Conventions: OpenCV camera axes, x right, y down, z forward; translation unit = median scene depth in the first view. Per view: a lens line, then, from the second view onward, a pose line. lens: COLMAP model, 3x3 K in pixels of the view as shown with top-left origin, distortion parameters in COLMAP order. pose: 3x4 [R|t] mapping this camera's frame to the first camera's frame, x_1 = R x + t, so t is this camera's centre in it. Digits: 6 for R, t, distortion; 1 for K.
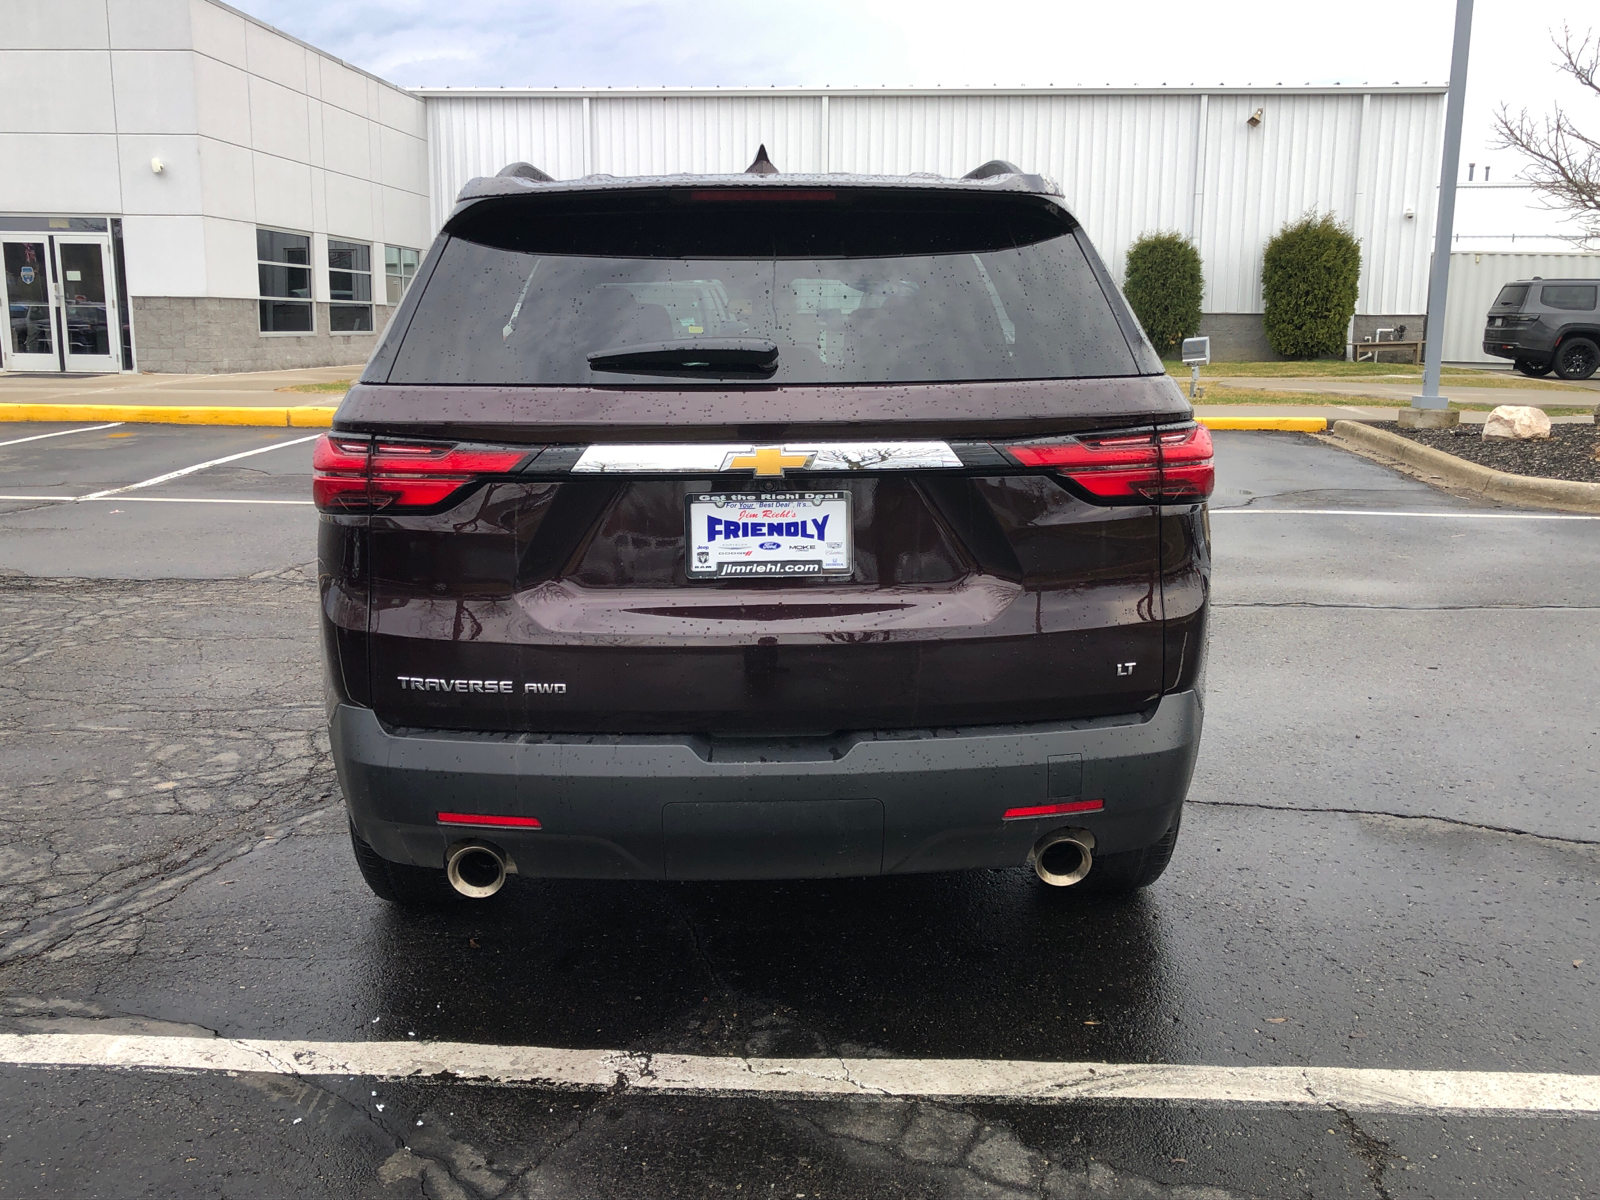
lens RADIAL K [[1463.7, 0, 795.2], [0, 1463.7, 603.3], [0, 0, 1]] dist [0.019654, 0.000000]
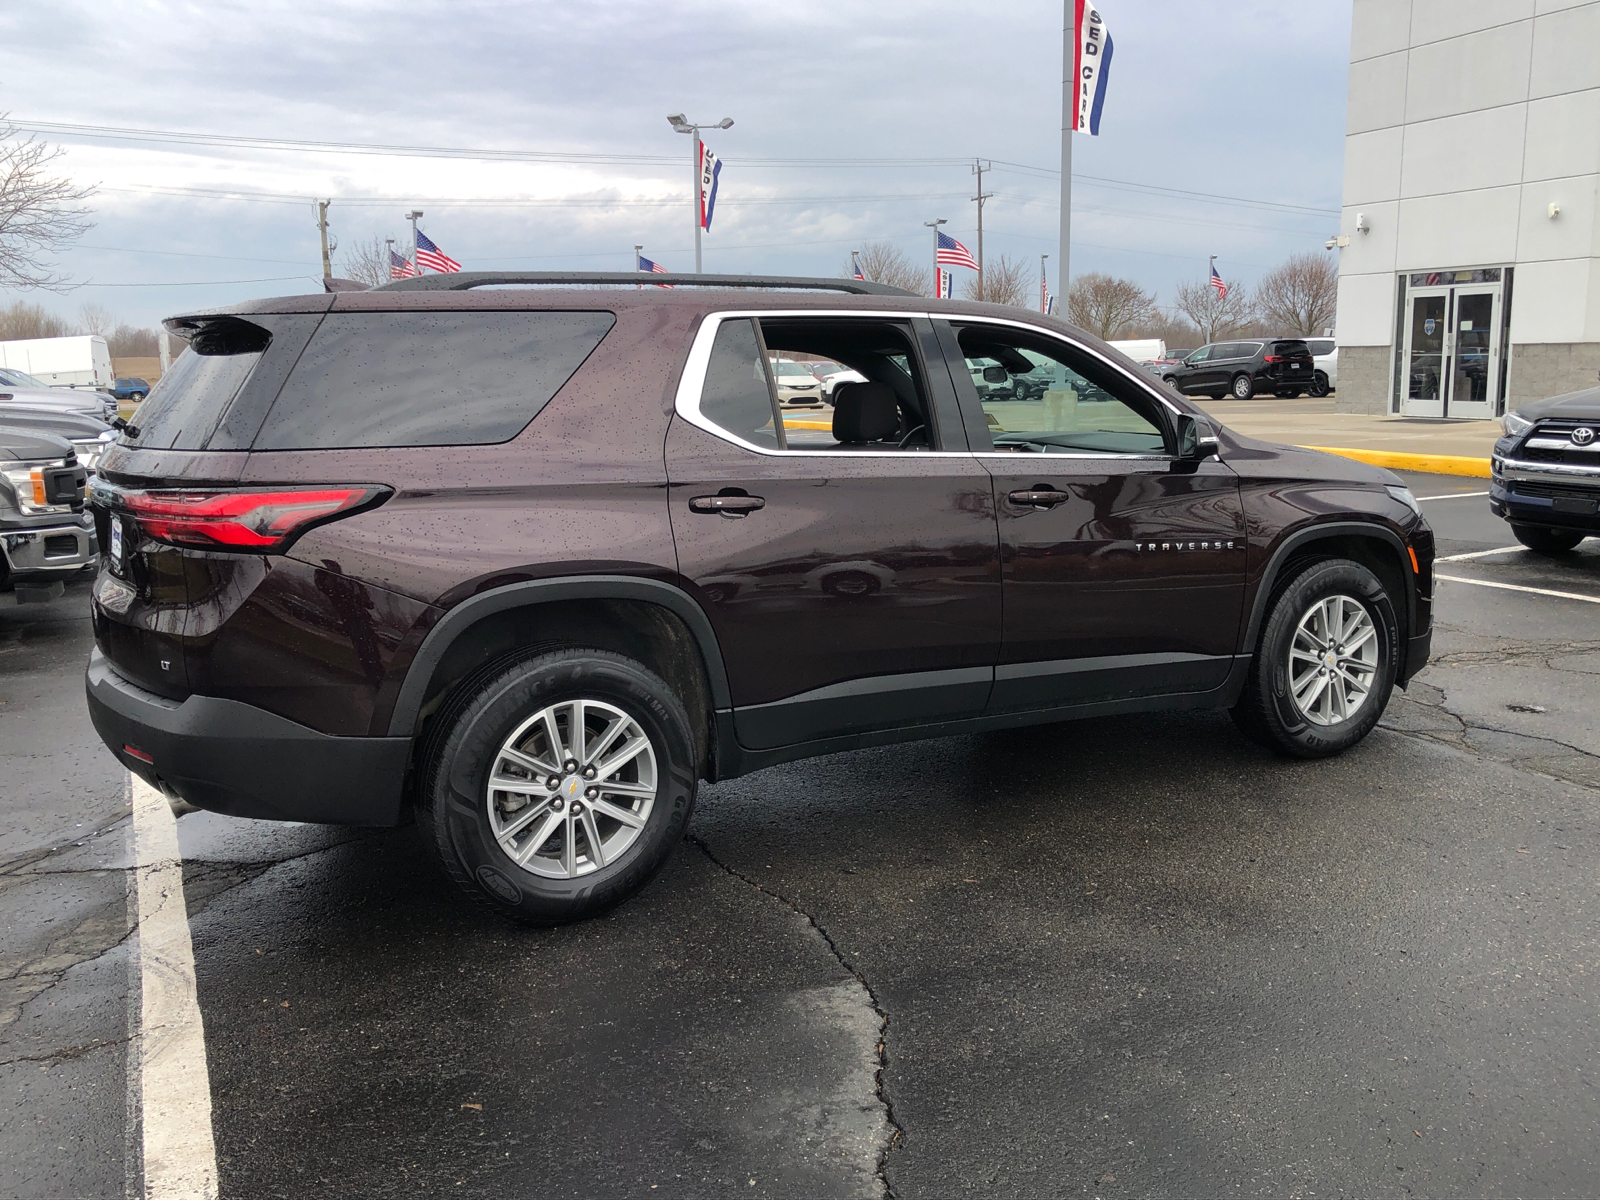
lens RADIAL K [[1463.7, 0, 794.9], [0, 1463.7, 604.4], [0, 0, 1]] dist [0.019654, 0.000000]
pose [[0.473377, 0.133792, -0.870640, 1.601507], [-0.156068, 0.985499, 0.066586, -0.183462], [0.866924, 0.104358, 0.487394, 0.801602]]
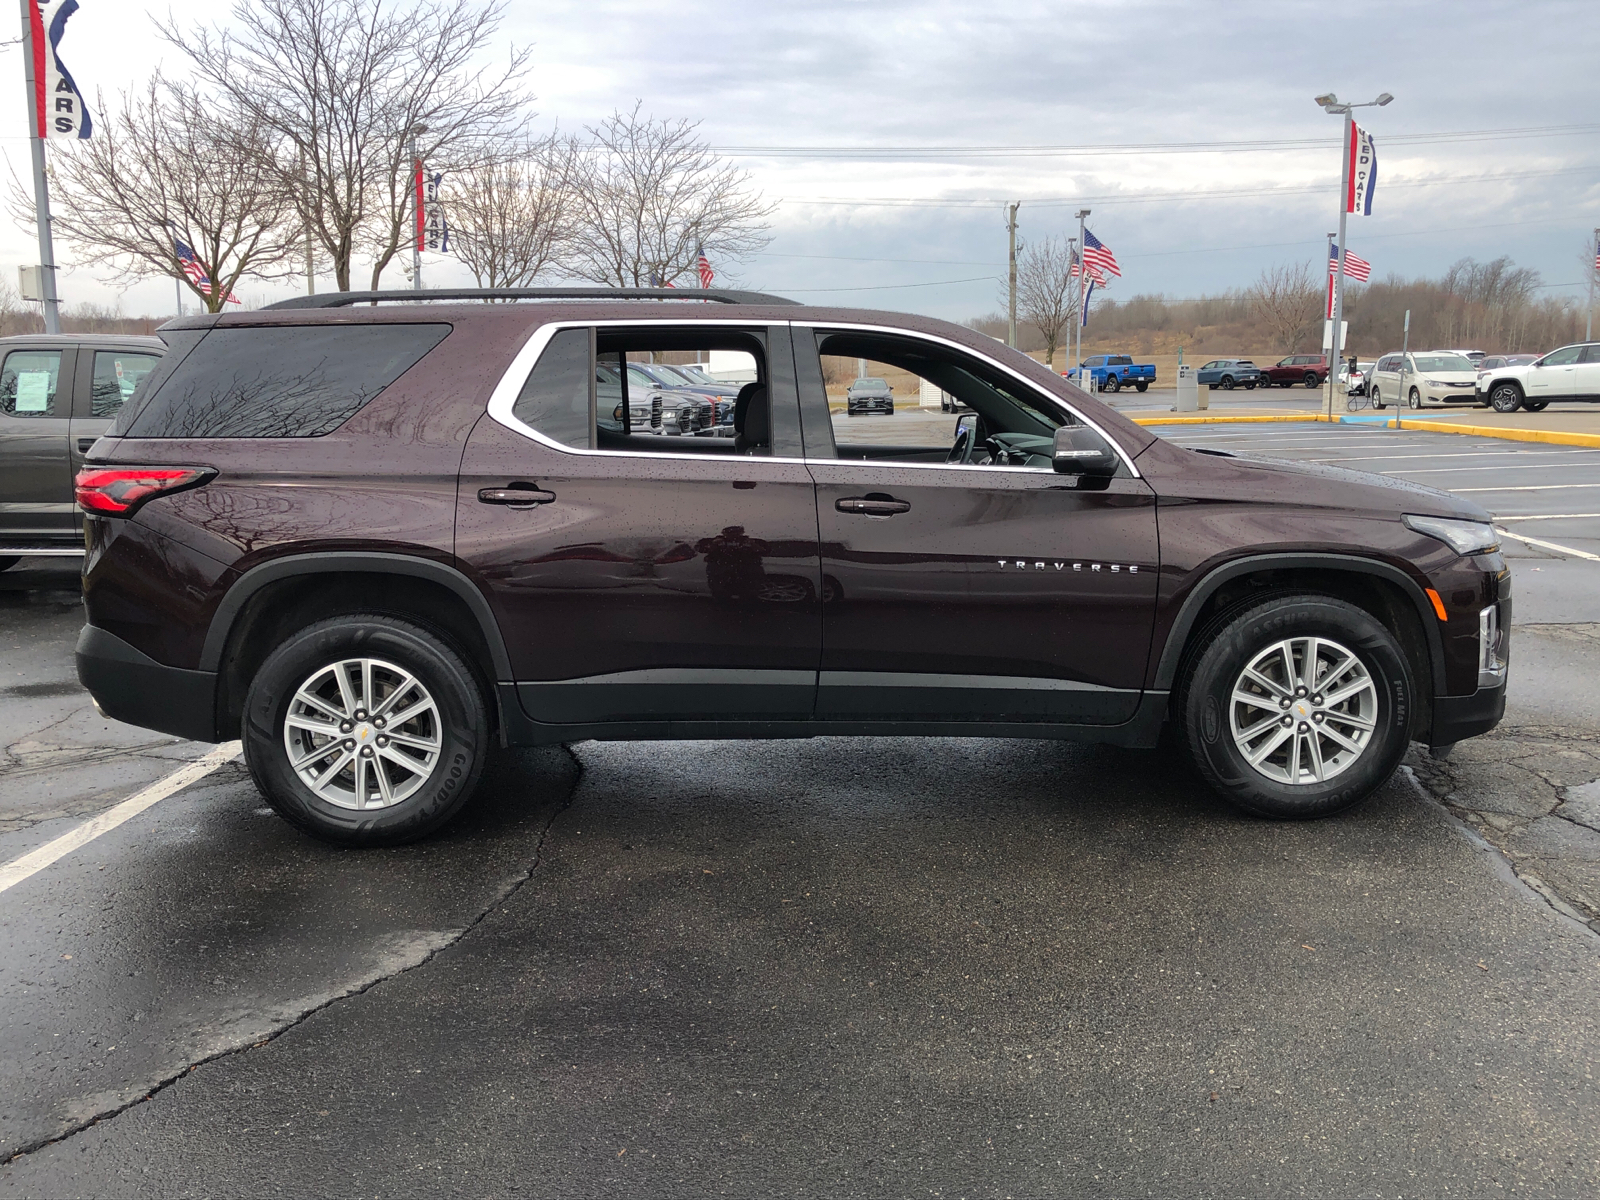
lens RADIAL K [[1463.7, 0, 799.2], [0, 1463.7, 614.6], [0, 0, 1]] dist [0.019654, 0.000000]
pose [[0.009703, 0.163344, -0.986522, 1.918783], [-0.182553, 0.970278, 0.158858, -0.370659], [0.983148, 0.178551, 0.039234, 1.751922]]
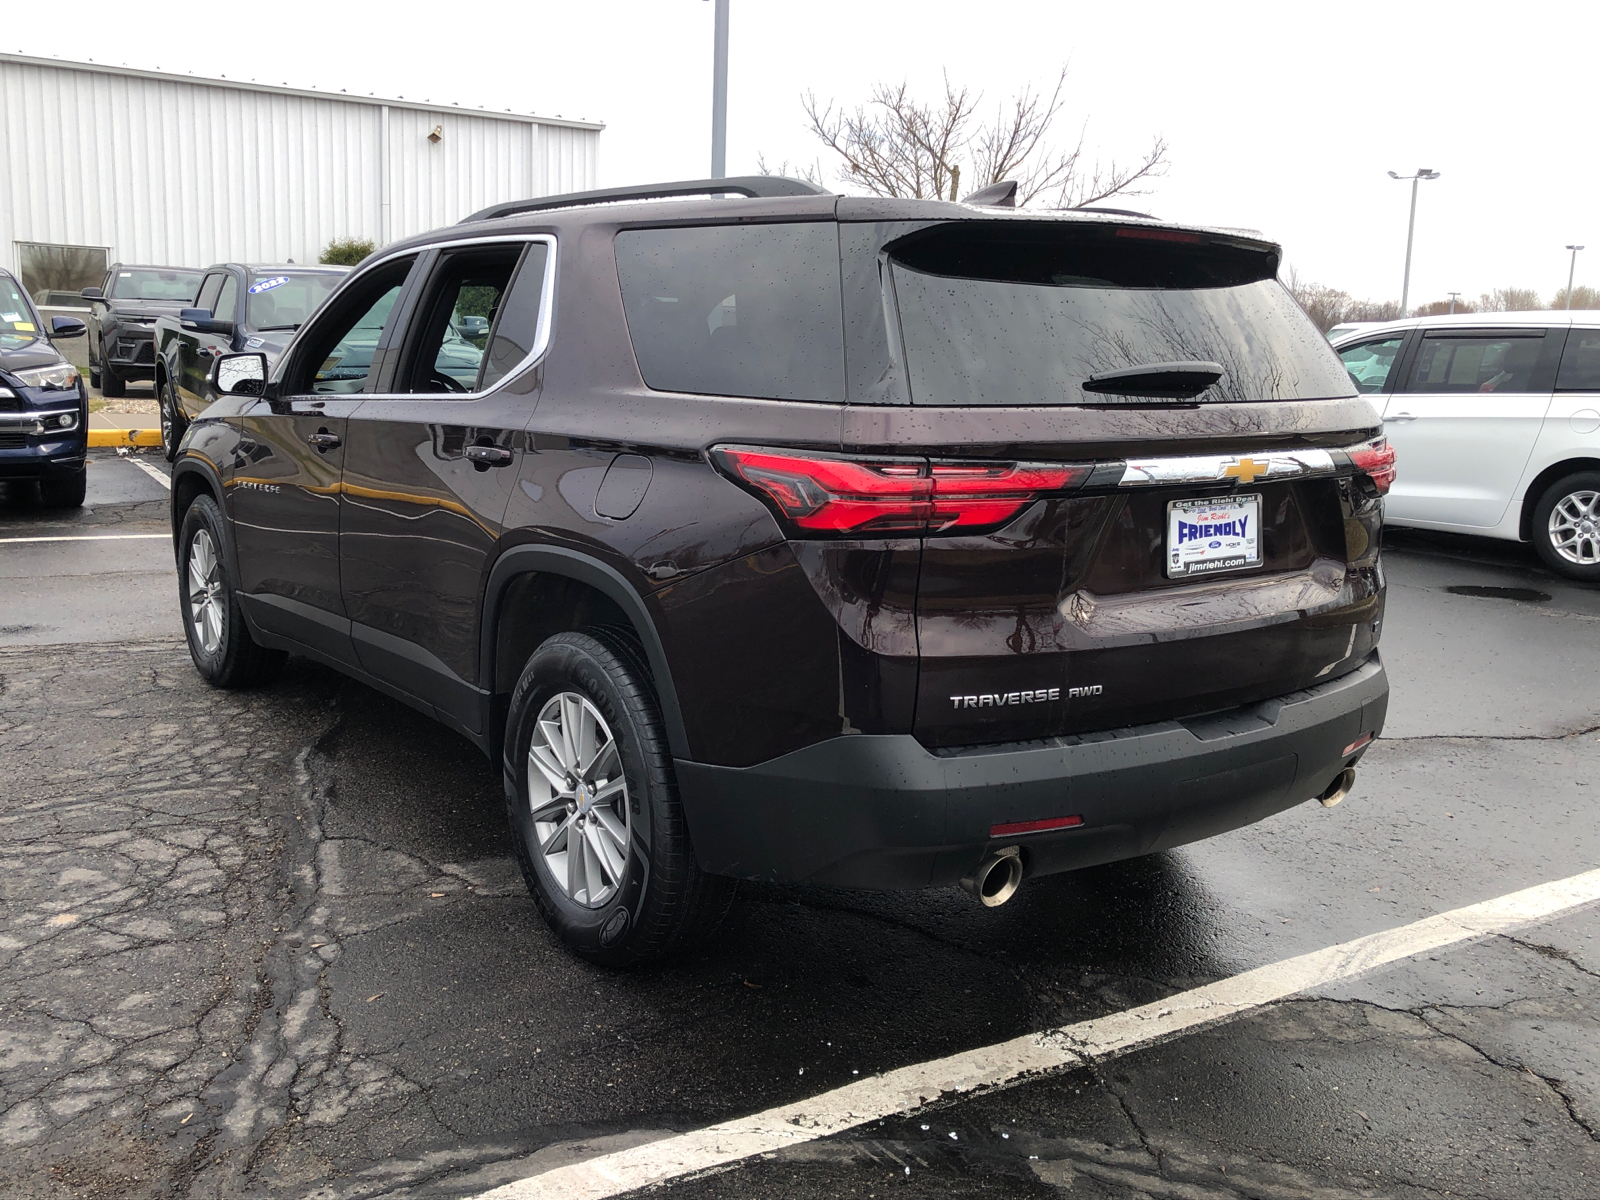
lens RADIAL K [[1463.7, 0, 800.6], [0, 1463.7, 596.7], [0, 0, 1]] dist [0.019654, 0.000000]
pose [[0.820640, -0.078285, 0.566057, -0.862256], [0.083698, 0.996355, 0.016453, -0.041169], [-0.565282, 0.033876, 0.824202, 0.221654]]
